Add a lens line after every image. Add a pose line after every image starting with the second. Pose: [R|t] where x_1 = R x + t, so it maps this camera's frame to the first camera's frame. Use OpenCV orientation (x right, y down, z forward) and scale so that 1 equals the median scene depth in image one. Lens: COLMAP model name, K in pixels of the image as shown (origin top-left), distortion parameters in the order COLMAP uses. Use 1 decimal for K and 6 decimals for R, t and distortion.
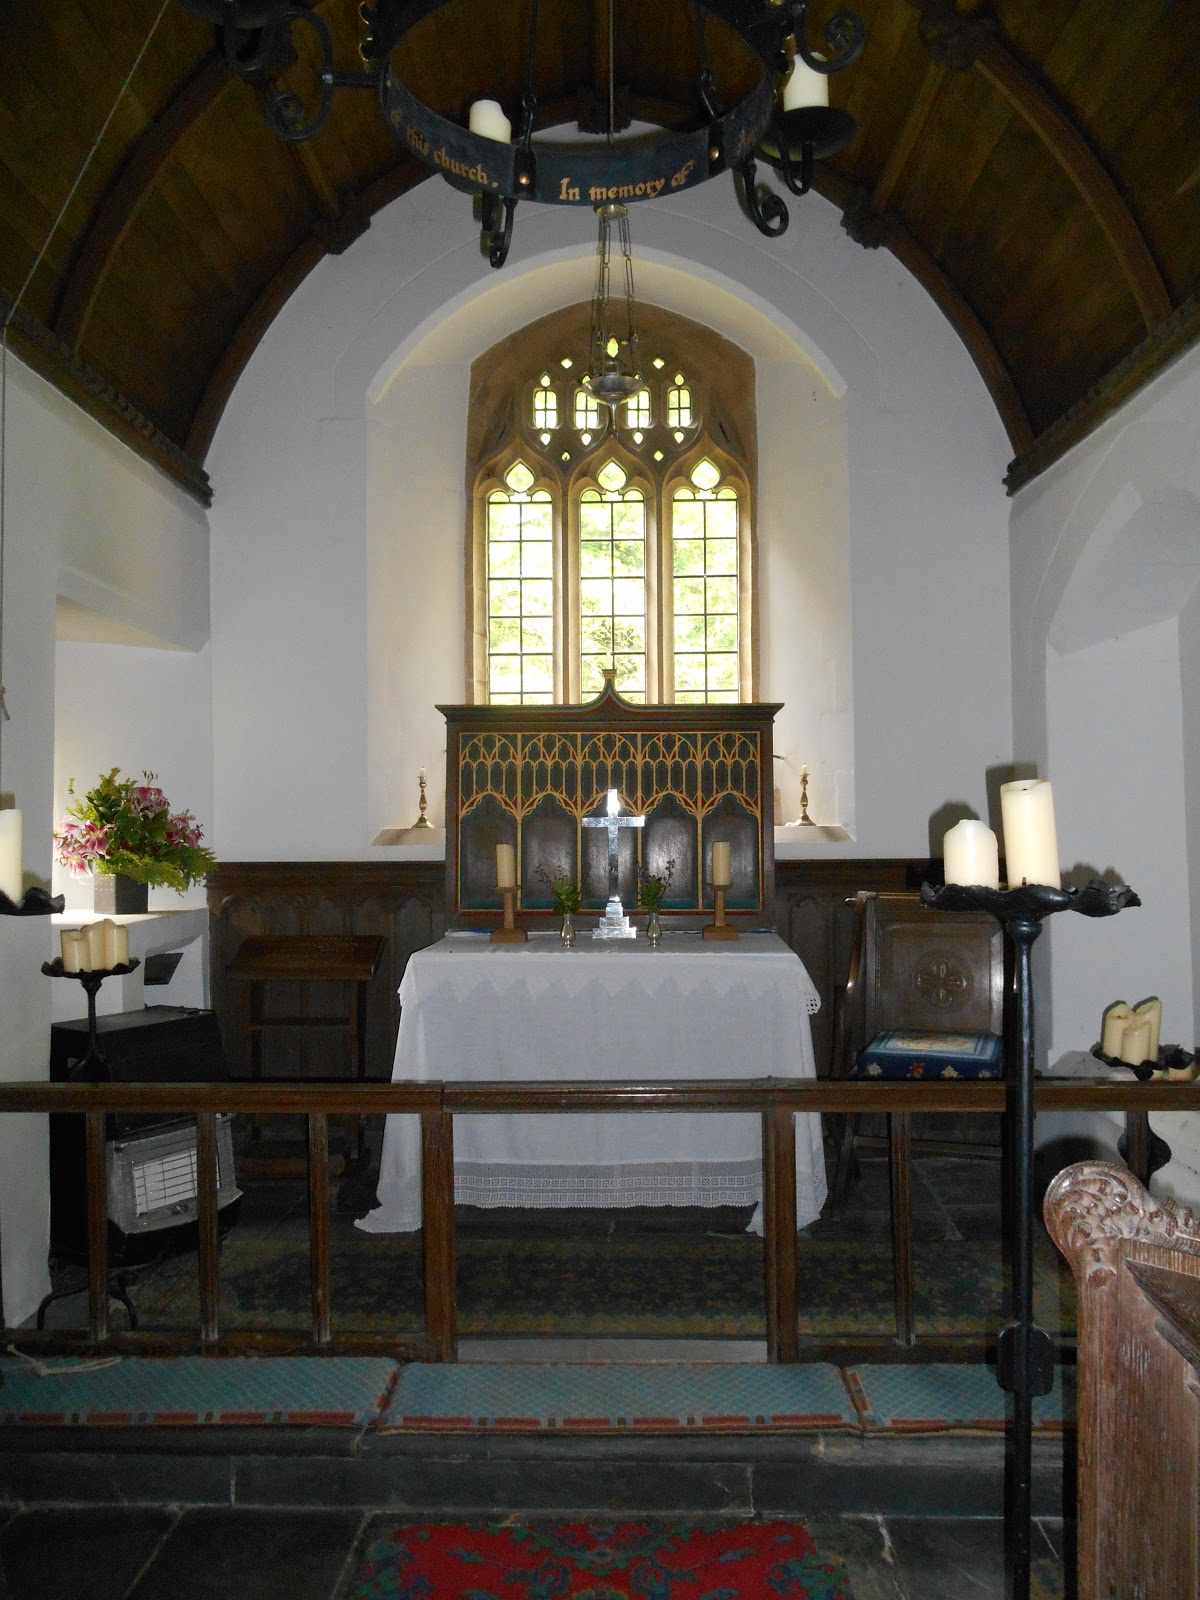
lens RADIAL K [[1209.2, 0, 608.4], [0, 1209.2, 795.6], [0, 0, 1]] dist [-0.008401, 0.000690]
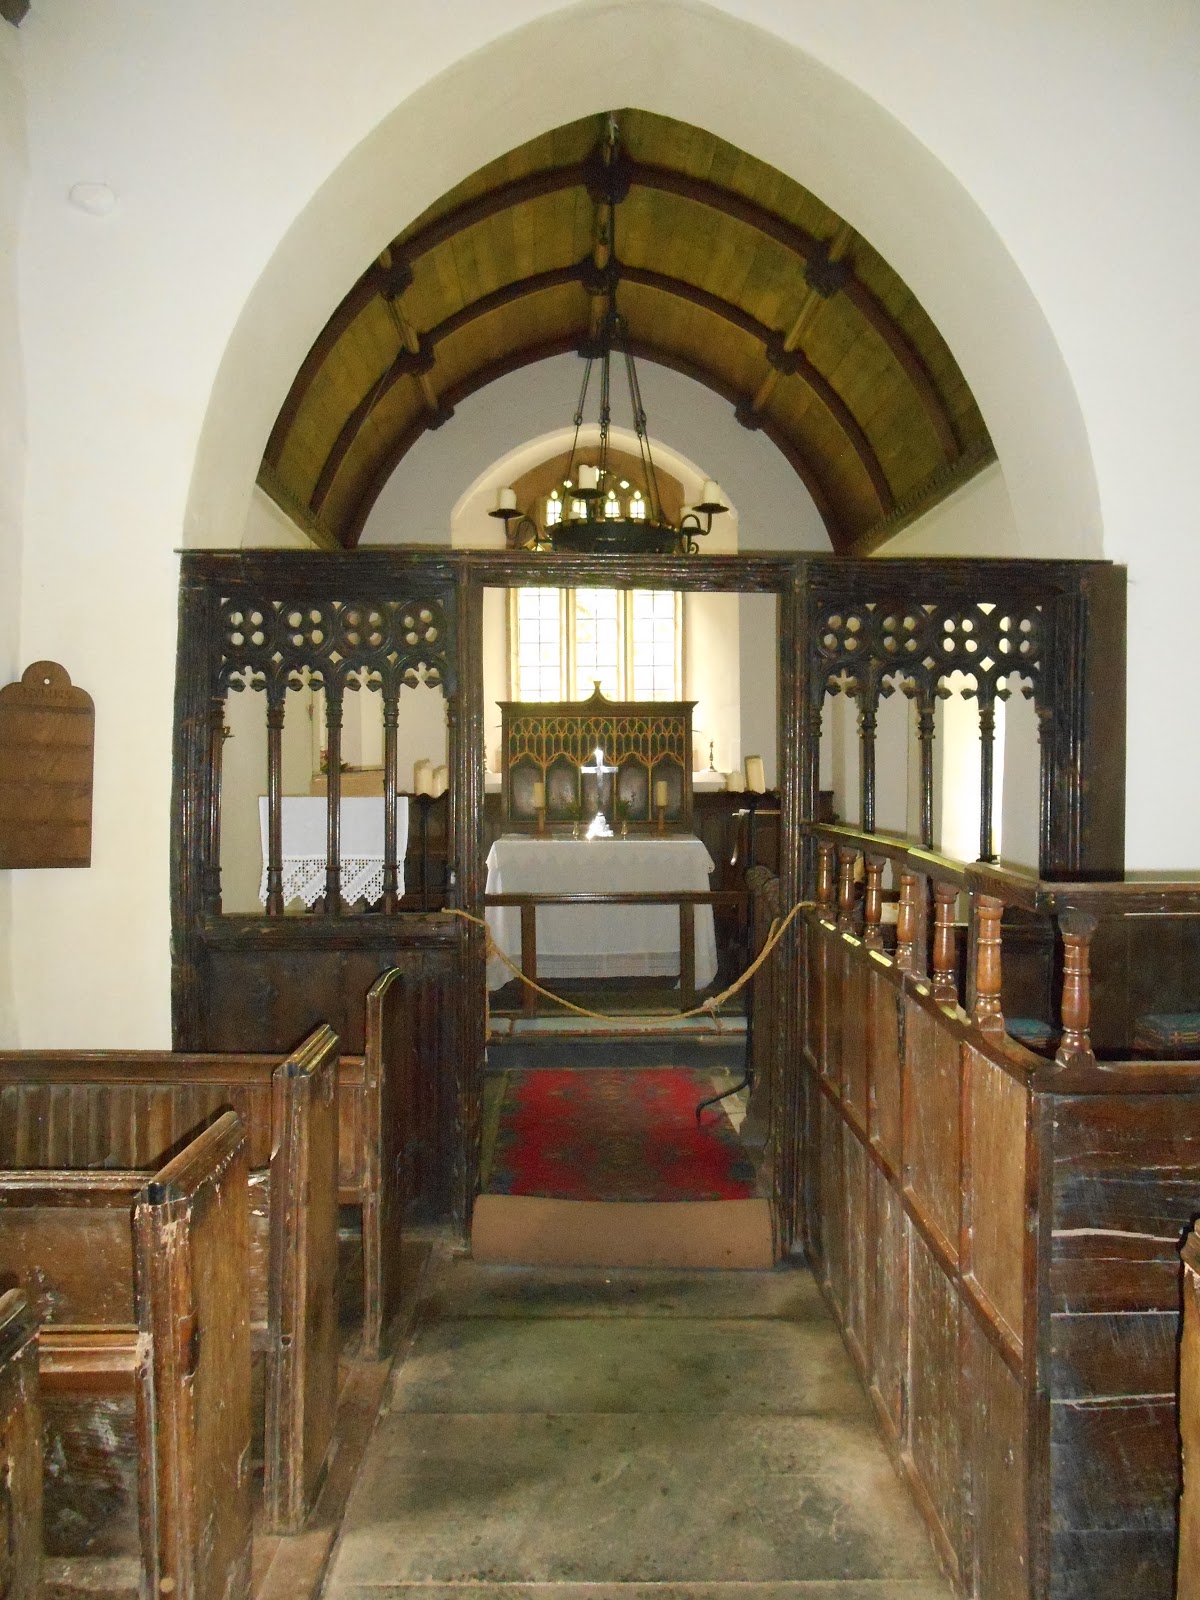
lens RADIAL K [[1209.2, 0, 591.8], [0, 1209.2, 796.3], [0, 0, 1]] dist [-0.008401, 0.000690]
pose [[0.999433, 0.000802, 0.033652, -0.064280], [-0.002013, 0.999351, 0.035959, -0.002270], [-0.033601, -0.036006, 0.998787, -0.714454]]
